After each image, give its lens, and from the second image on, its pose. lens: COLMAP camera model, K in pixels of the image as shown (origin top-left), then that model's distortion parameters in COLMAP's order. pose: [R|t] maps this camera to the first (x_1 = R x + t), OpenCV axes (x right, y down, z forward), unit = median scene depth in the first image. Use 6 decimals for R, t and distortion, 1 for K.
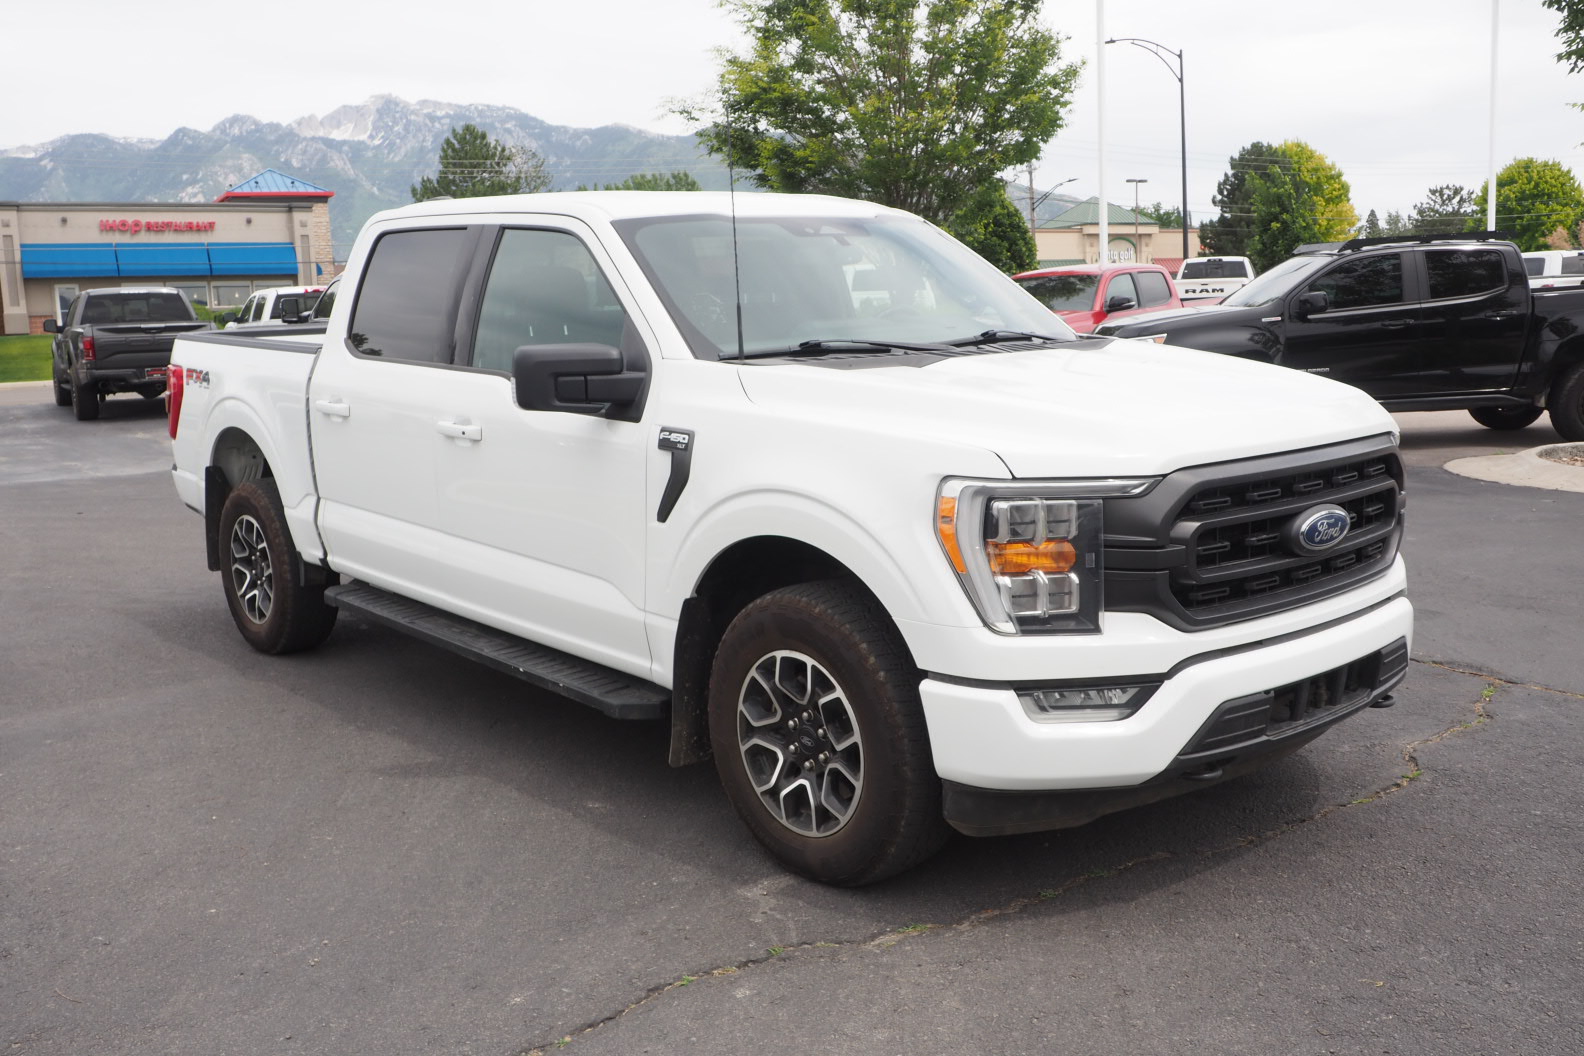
lens RADIAL K [[1477.9, 0, 792.0], [0, 1477.9, 528.0], [0, 0, 1]] dist [-0.017072, 0.012098]
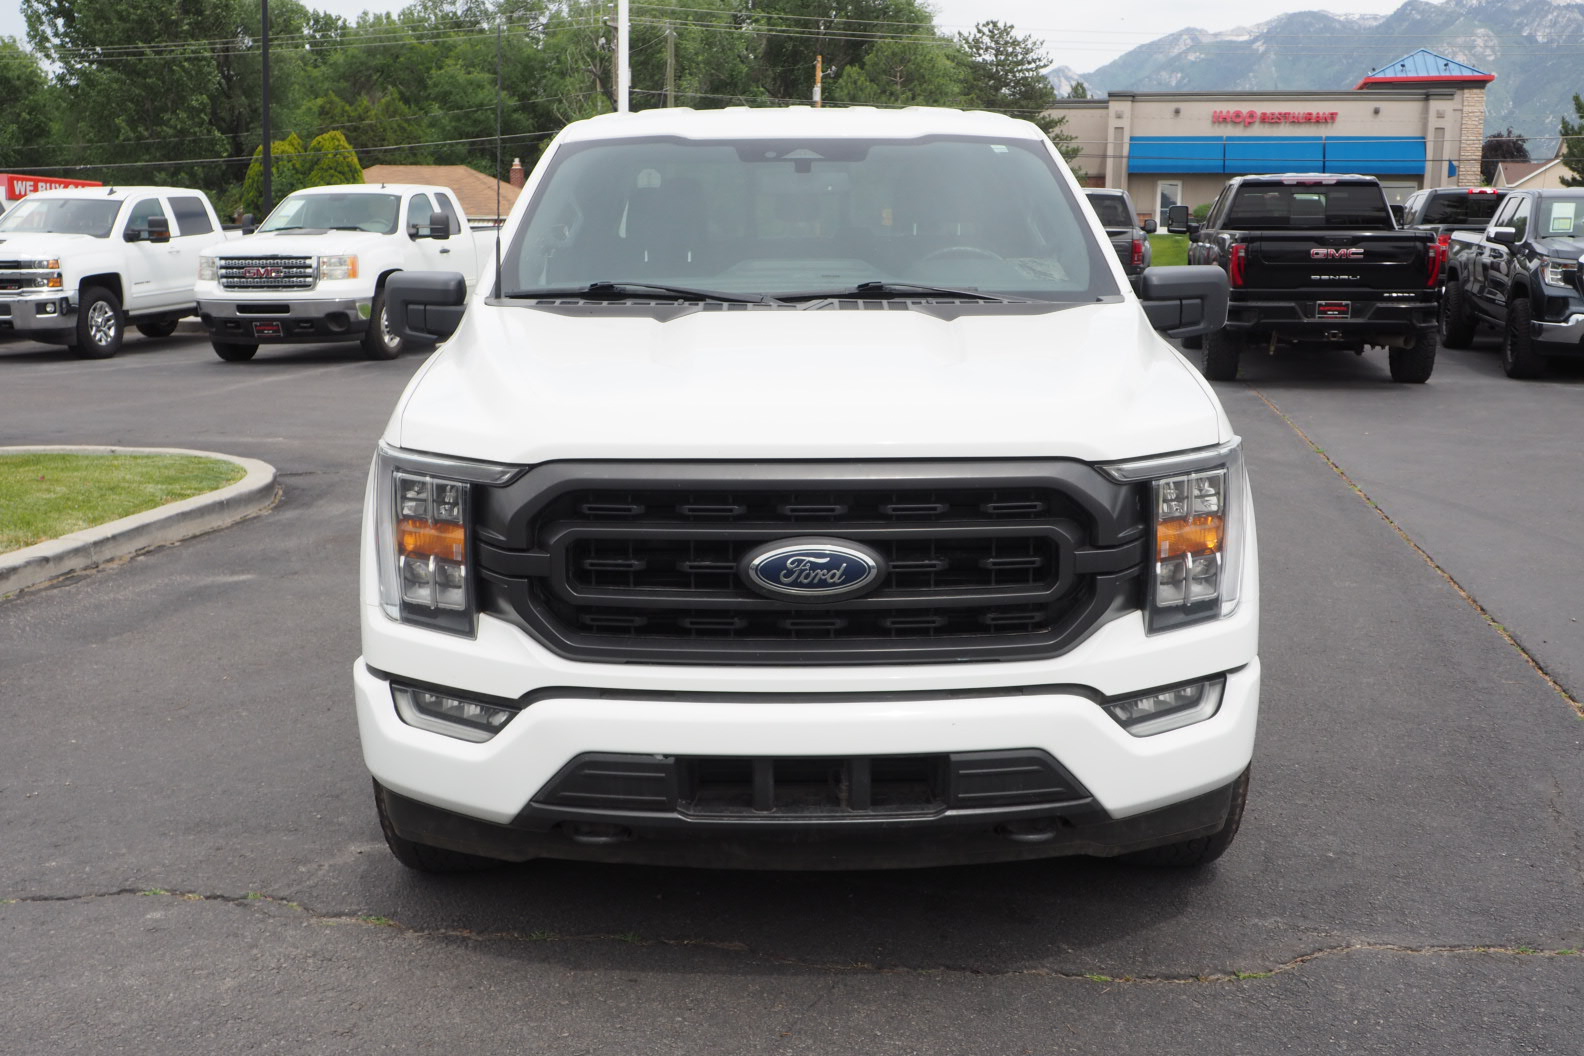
lens RADIAL K [[1720.7, 0, 792.0], [0, 1720.7, 528.0], [0, 0, 1]] dist [-0.009706, -0.005986]
pose [[0.762880, 0.145540, -0.629946, 0.559829], [-0.124134, 0.989179, 0.078206, -0.054232], [0.634512, 0.018536, 0.772691, 0.196811]]
